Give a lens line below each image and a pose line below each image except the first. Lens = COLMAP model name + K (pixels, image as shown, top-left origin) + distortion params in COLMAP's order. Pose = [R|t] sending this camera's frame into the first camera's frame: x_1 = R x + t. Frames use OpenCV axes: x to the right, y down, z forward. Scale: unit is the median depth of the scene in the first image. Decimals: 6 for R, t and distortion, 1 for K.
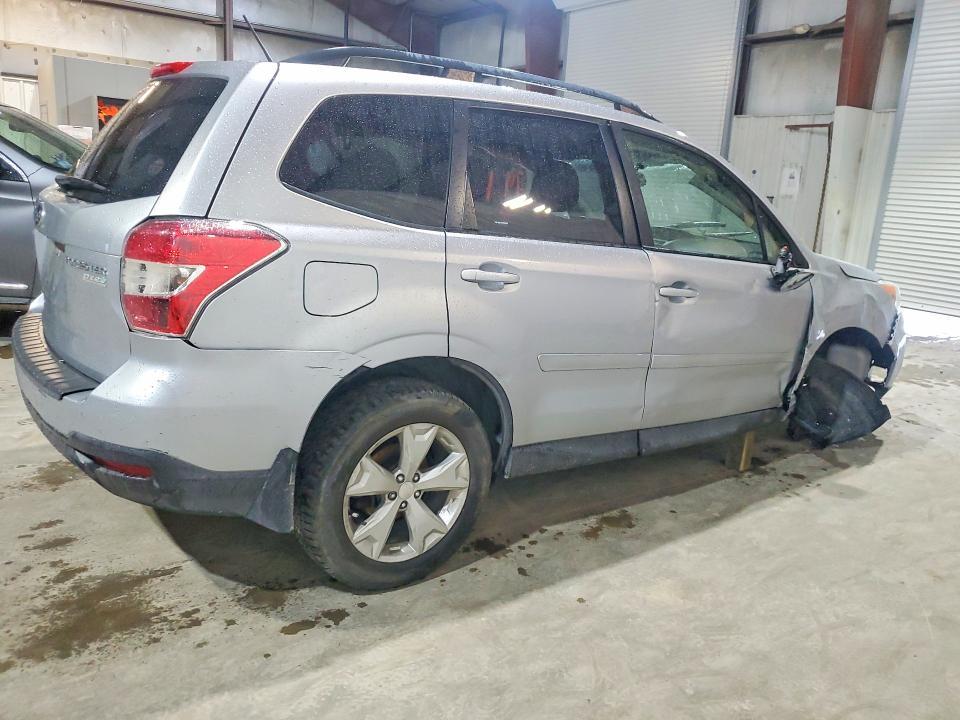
lens RADIAL K [[769.9, 0, 480.0], [0, 769.9, 360.0], [0, 0, 1]] dist [0.009634, 0.005257]
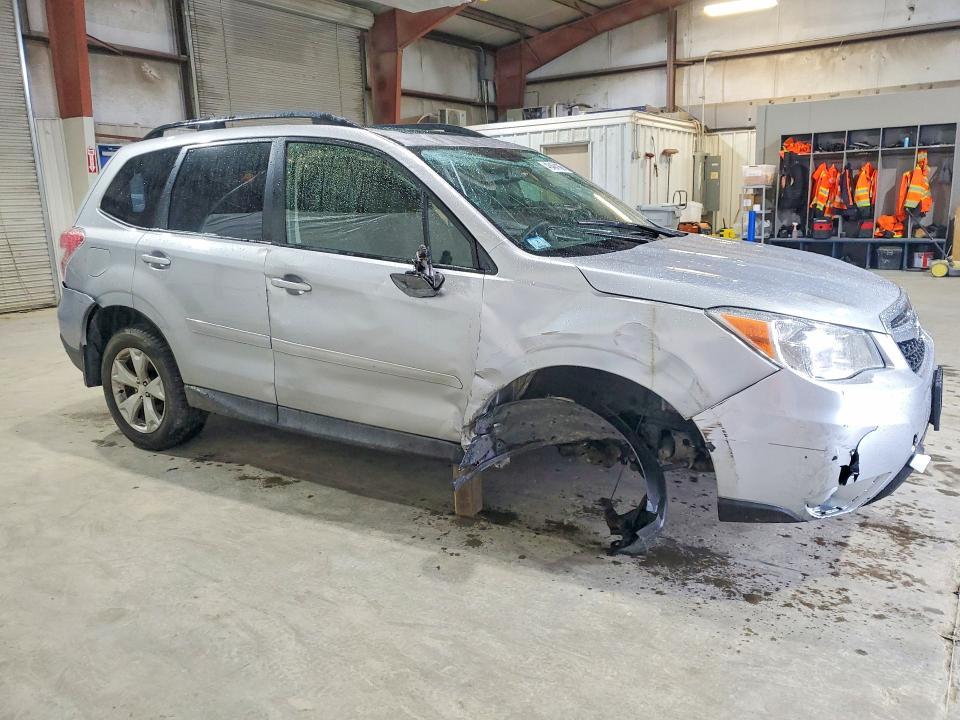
lens RADIAL K [[769.9, 0, 480.0], [0, 769.9, 360.0], [0, 0, 1]] dist [0.009634, 0.005257]
pose [[0.331252, 0.114863, -0.936525, 1.367581], [-0.163342, 0.984557, 0.062979, -0.093862], [0.929296, 0.132112, 0.344899, 0.888197]]
